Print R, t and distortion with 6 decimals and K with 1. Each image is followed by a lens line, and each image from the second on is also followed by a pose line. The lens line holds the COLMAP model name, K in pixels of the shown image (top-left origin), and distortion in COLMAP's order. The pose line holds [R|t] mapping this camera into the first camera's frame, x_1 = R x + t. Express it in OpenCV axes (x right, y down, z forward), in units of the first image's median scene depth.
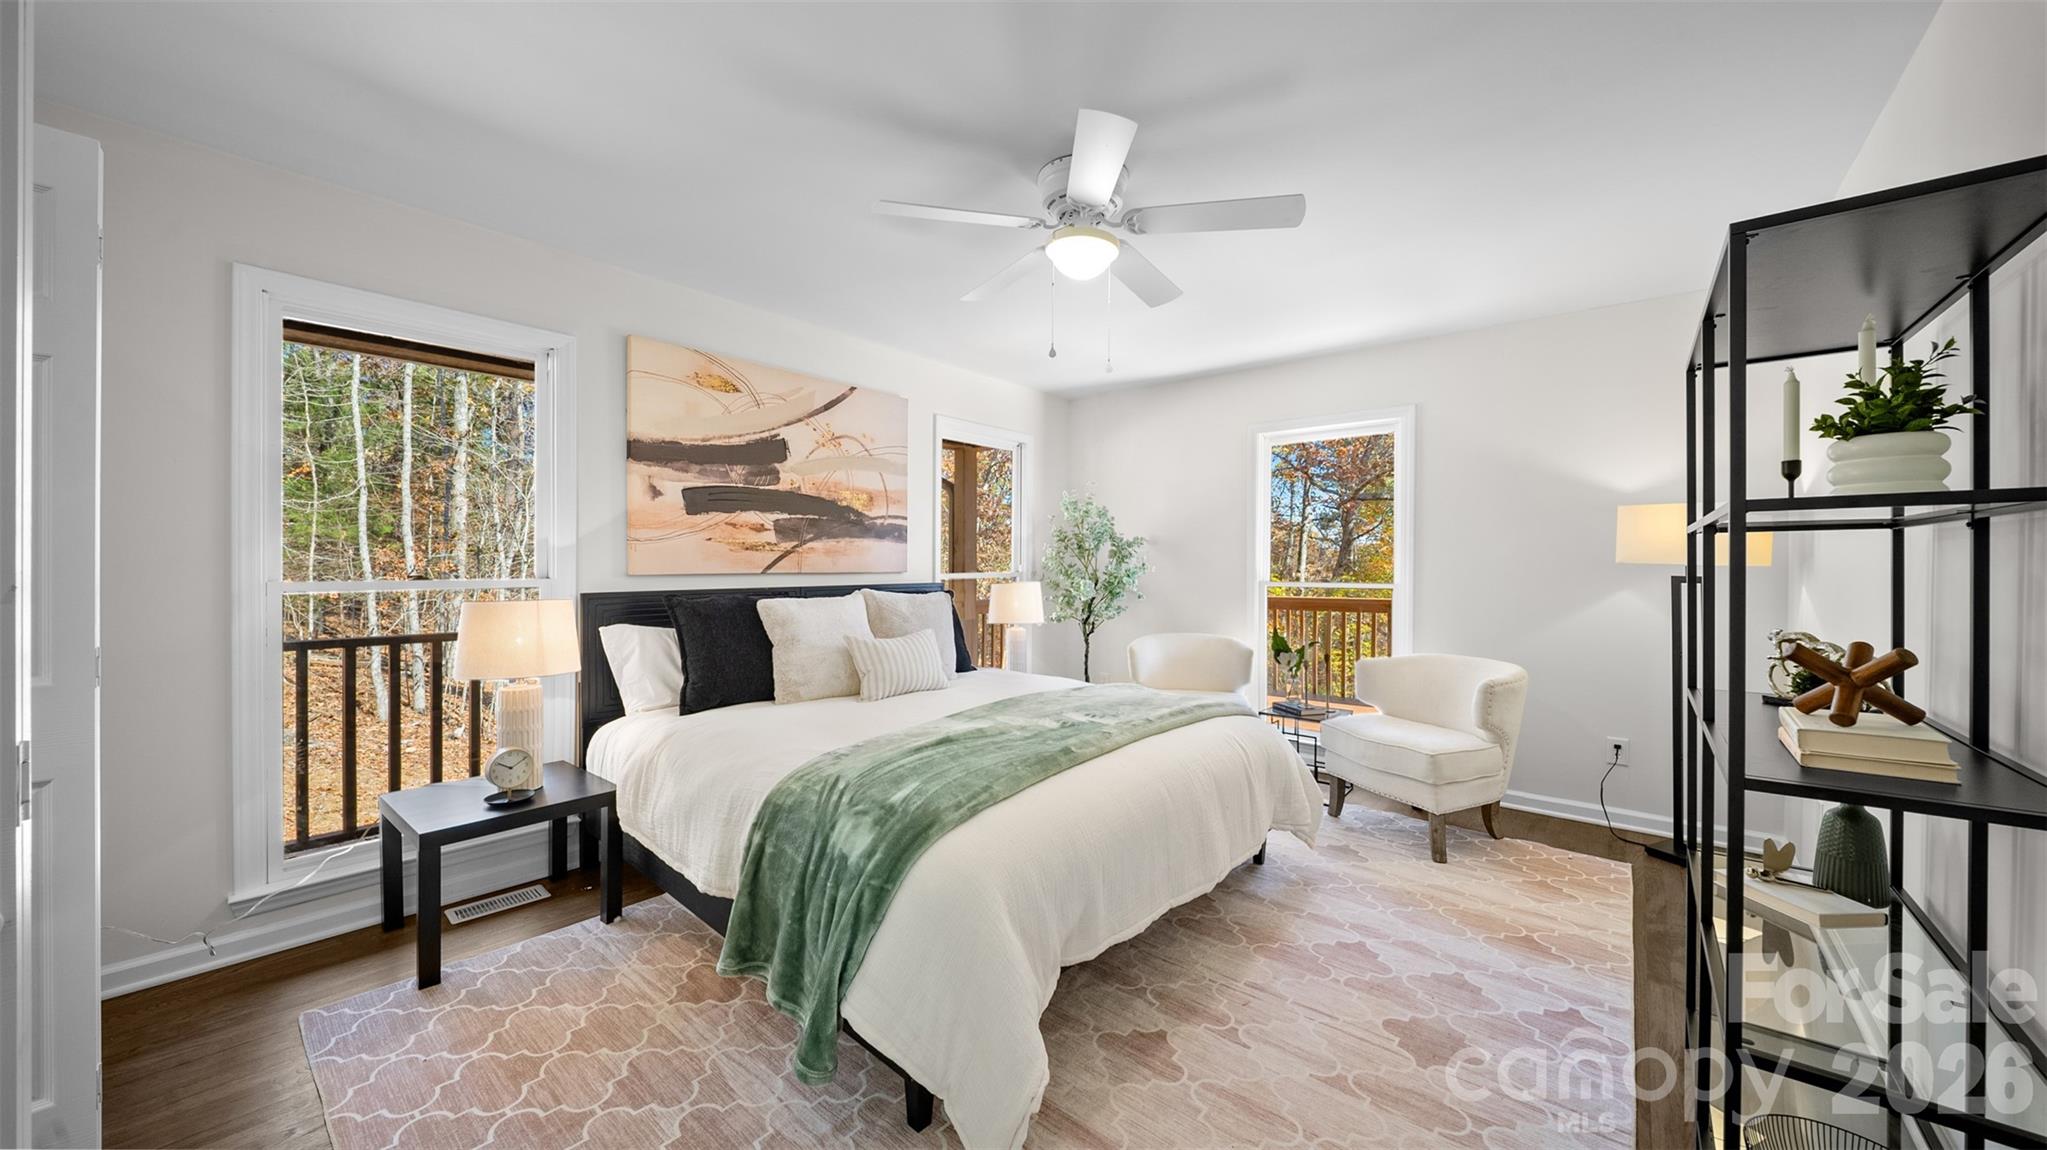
lens RADIAL K [[725.8, 0, 1026.3], [0, 725.8, 566.9], [0, 0, 1]] dist [-0.000408, -0.000098]
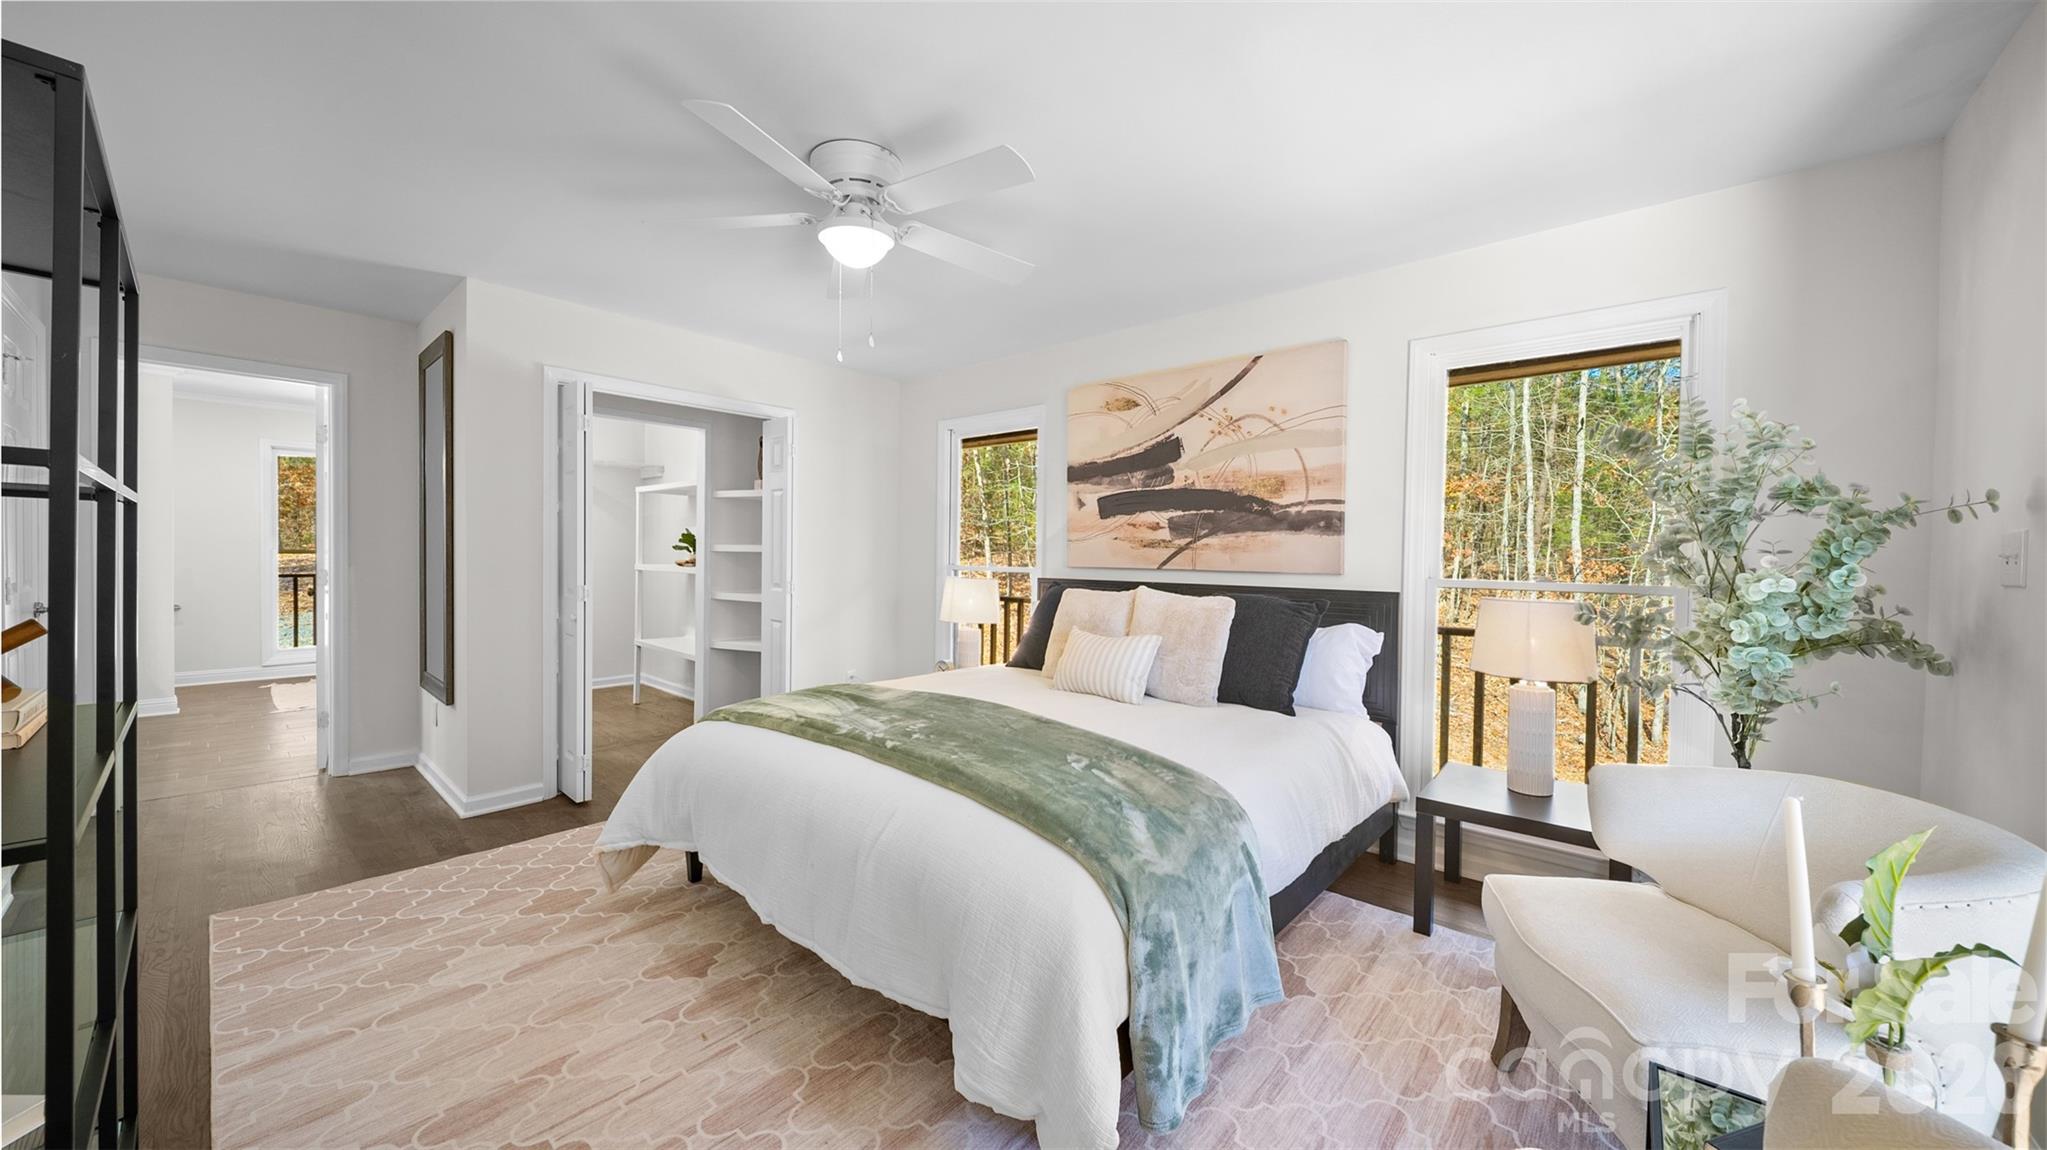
lens RADIAL K [[725.8, 0, 1026.3], [0, 725.8, 566.9], [0, 0, 1]] dist [-0.000408, -0.000098]
pose [[-0.038455, 0.011493, -0.999194, 0.692213], [-0.020194, 0.999721, 0.012276, -0.003285], [0.999056, 0.020649, -0.038212, 0.830800]]
